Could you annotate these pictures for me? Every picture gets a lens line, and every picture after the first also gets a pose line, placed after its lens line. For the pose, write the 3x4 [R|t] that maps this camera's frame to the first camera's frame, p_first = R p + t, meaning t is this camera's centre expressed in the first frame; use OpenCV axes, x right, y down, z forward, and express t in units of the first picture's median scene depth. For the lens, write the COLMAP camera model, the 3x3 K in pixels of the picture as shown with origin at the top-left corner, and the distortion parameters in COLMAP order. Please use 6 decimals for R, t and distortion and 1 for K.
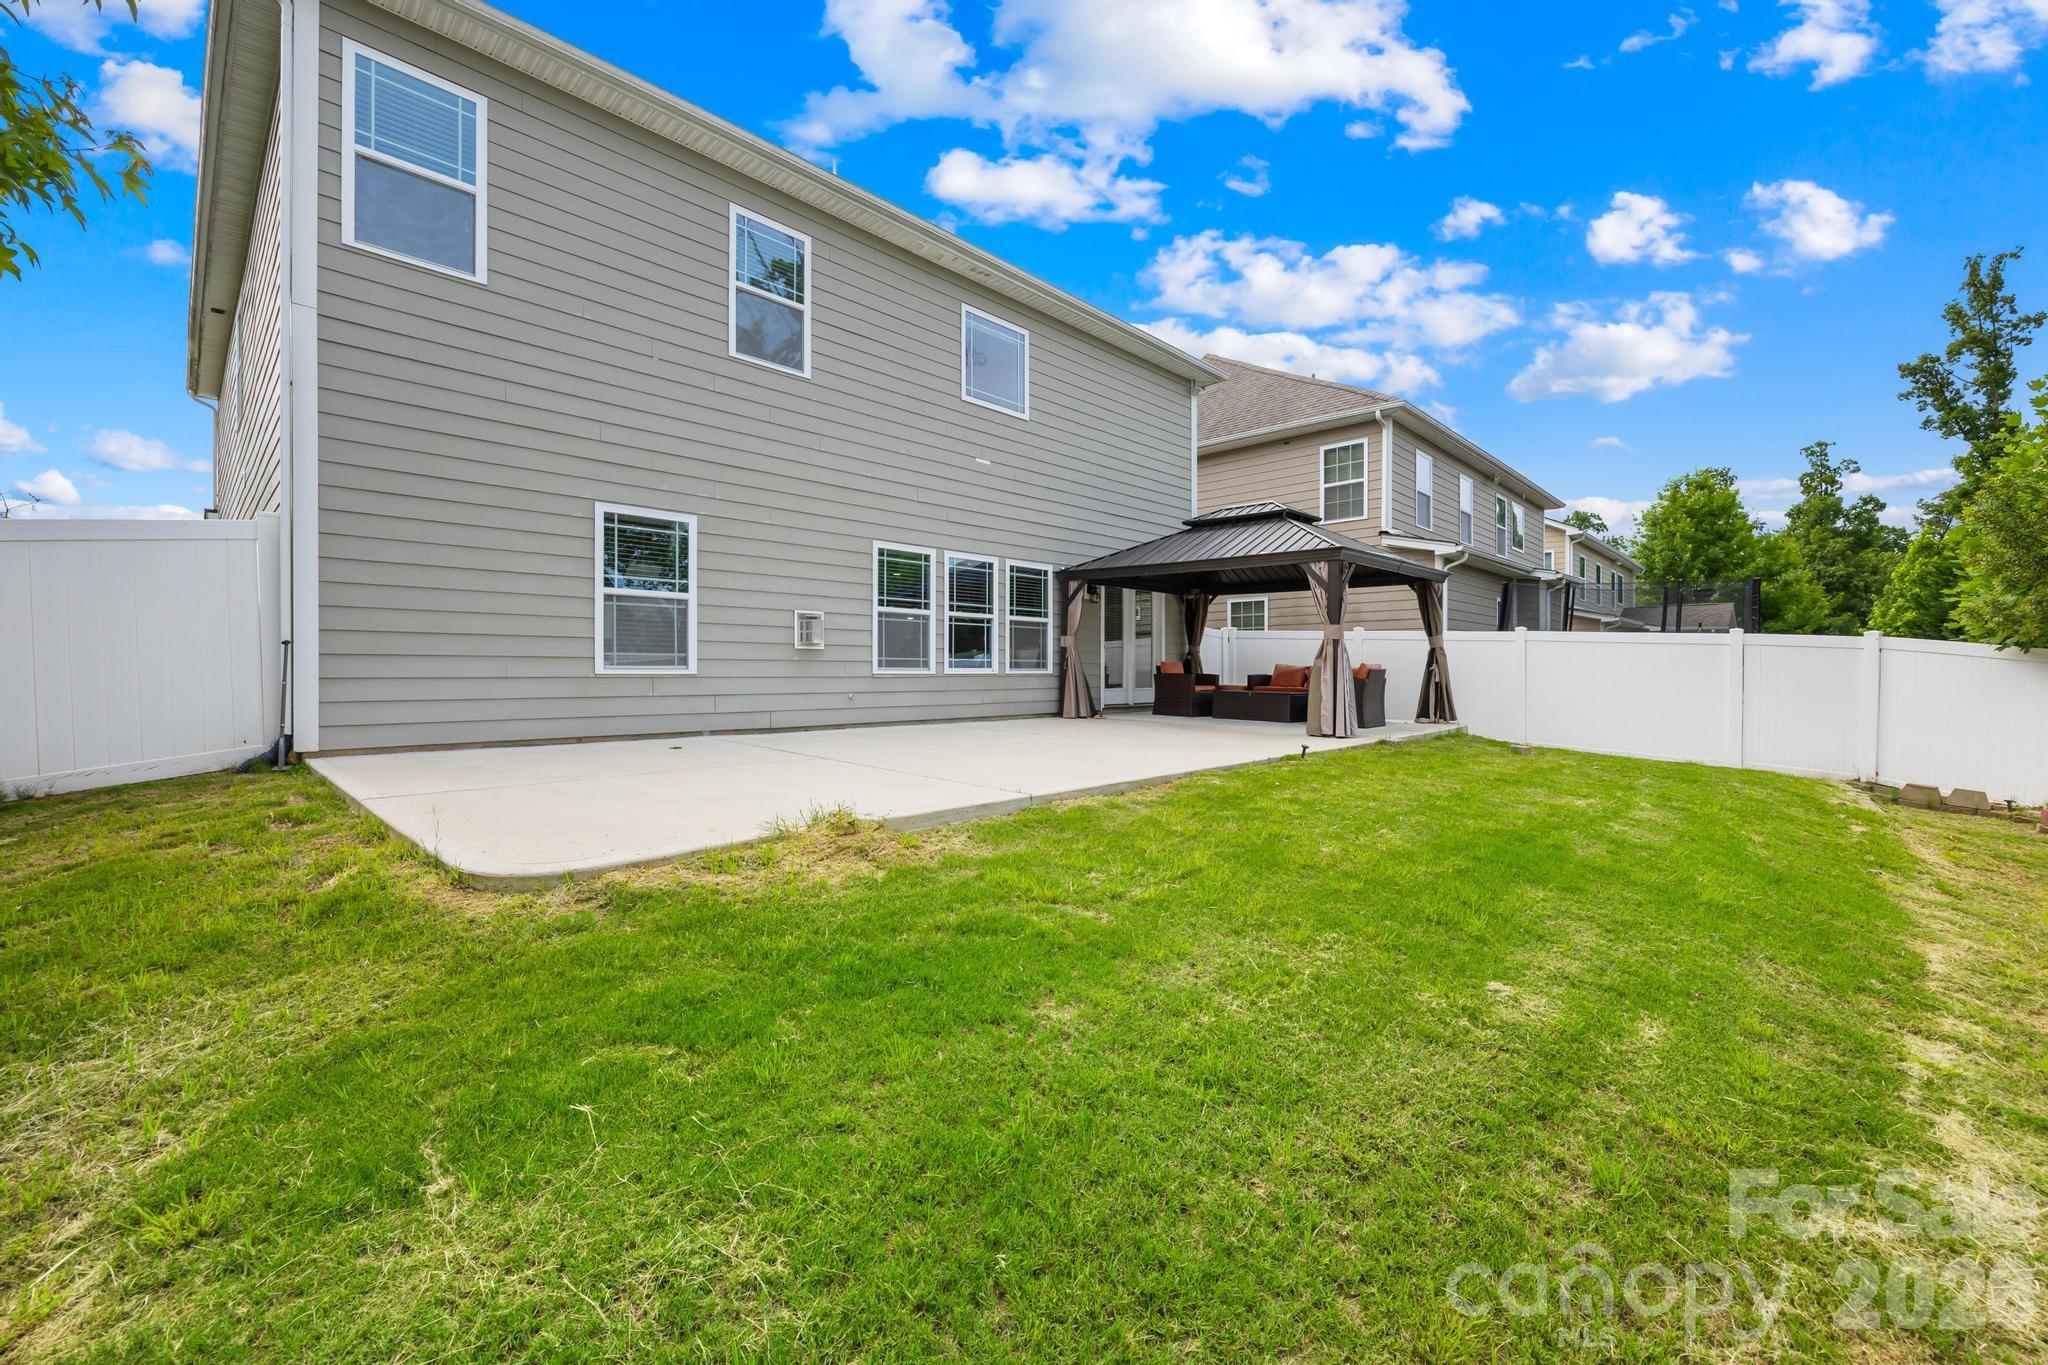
lens RADIAL K [[829.4, 0, 1024.1], [0, 829.4, 673.2], [0, 0, 1]] dist [-0.012396, 0.000236]
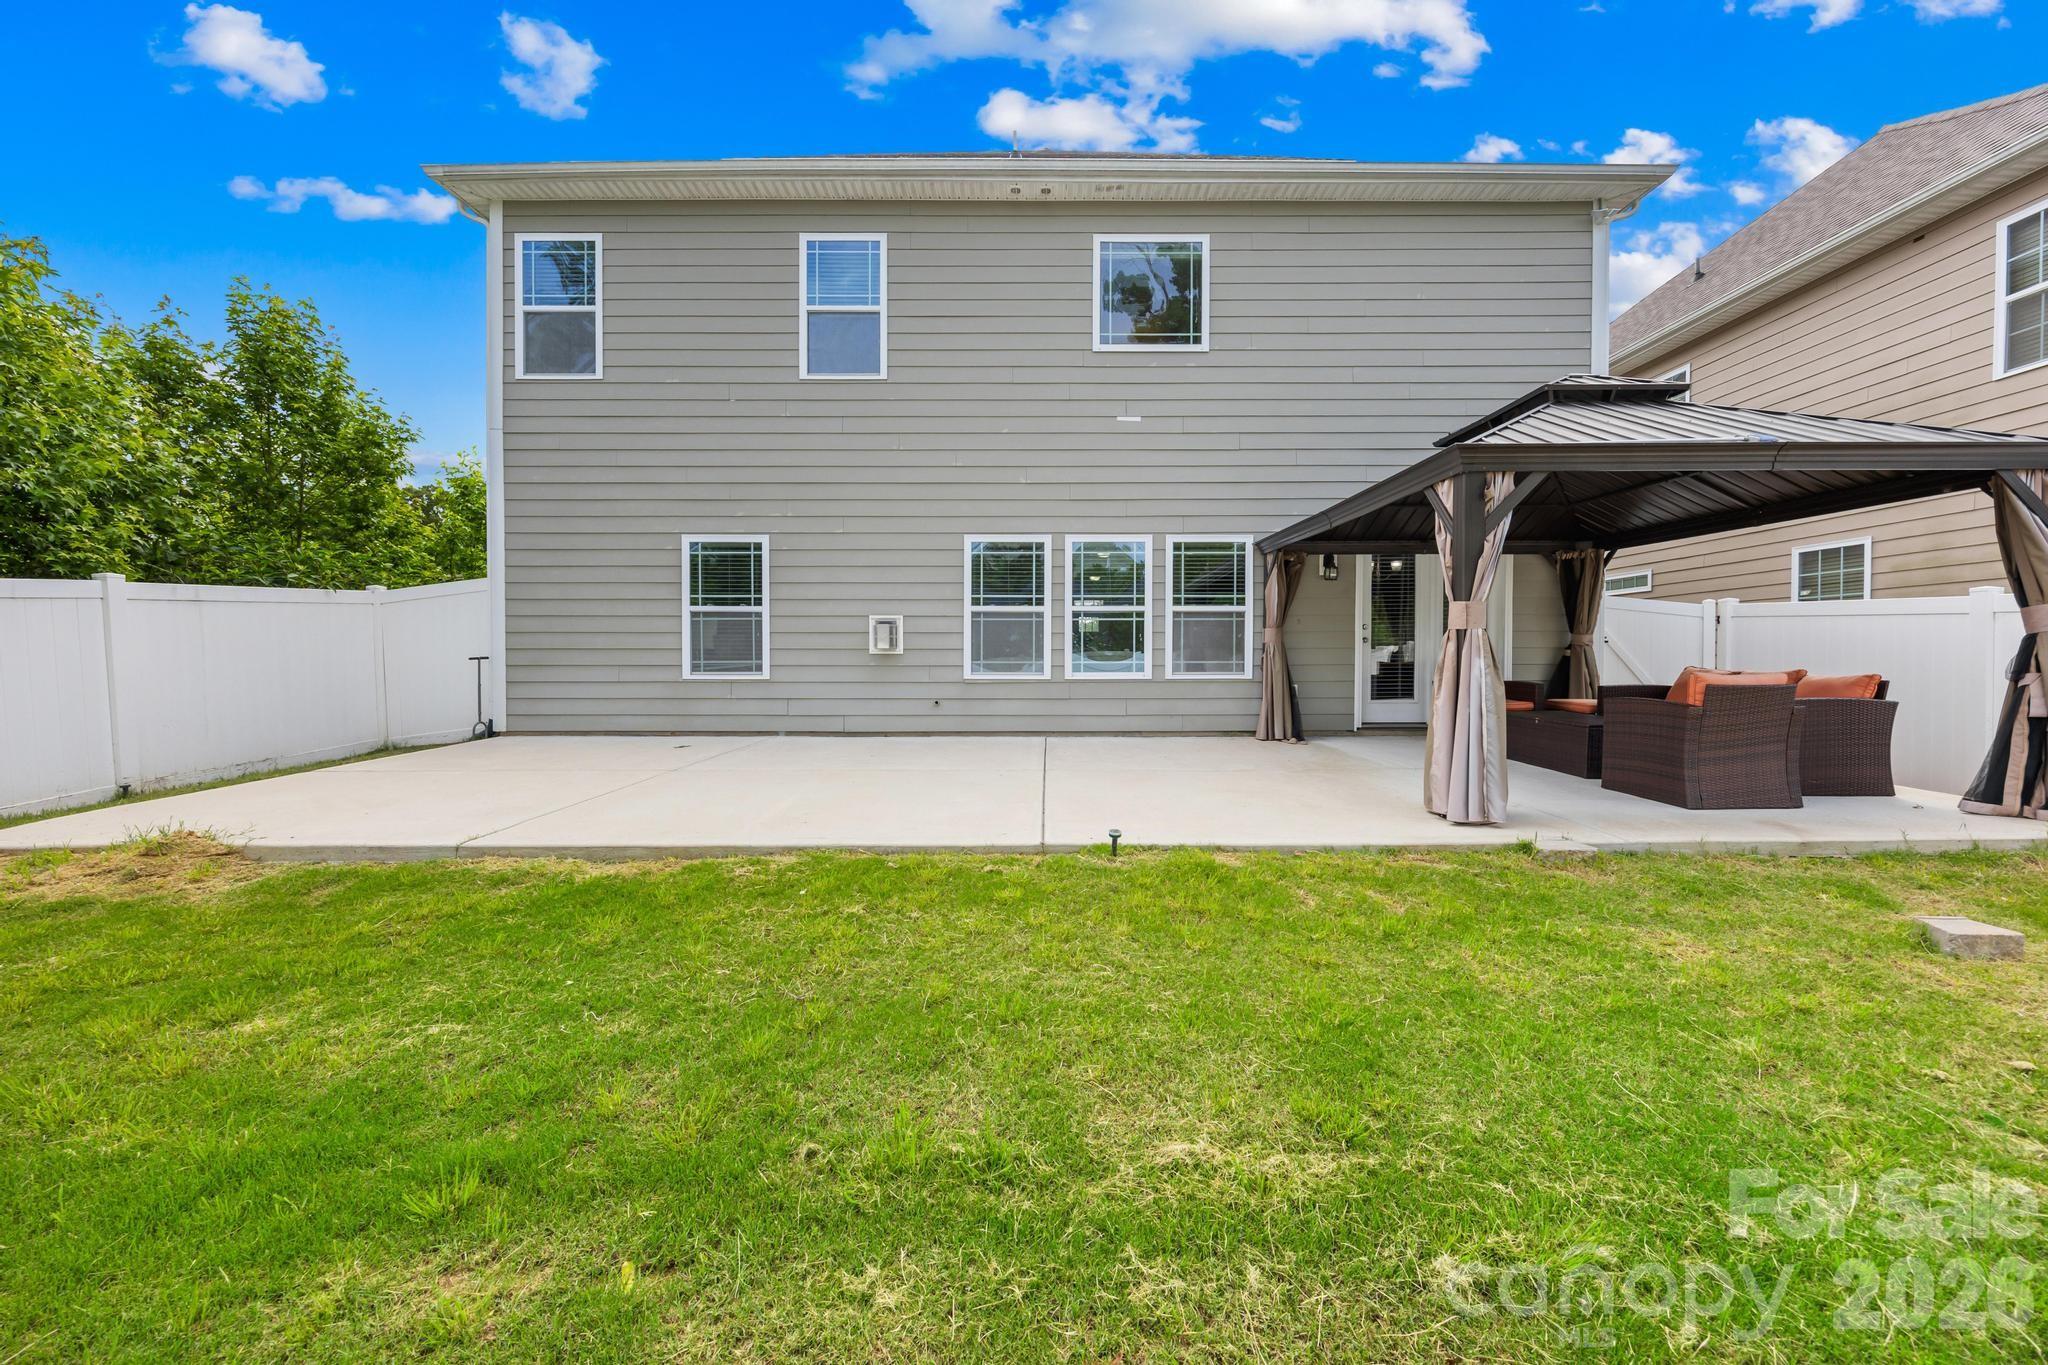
lens RADIAL K [[730.5, 0, 1028.8], [0, 730.5, 683.4], [0, 0, 1]] dist [-0.002527, -0.000130]
pose [[0.690936, 0.007005, -0.722882, 0.449274], [-0.000378, 0.999956, 0.009329, -0.002032], [0.722915, -0.006173, 0.690909, 0.479108]]
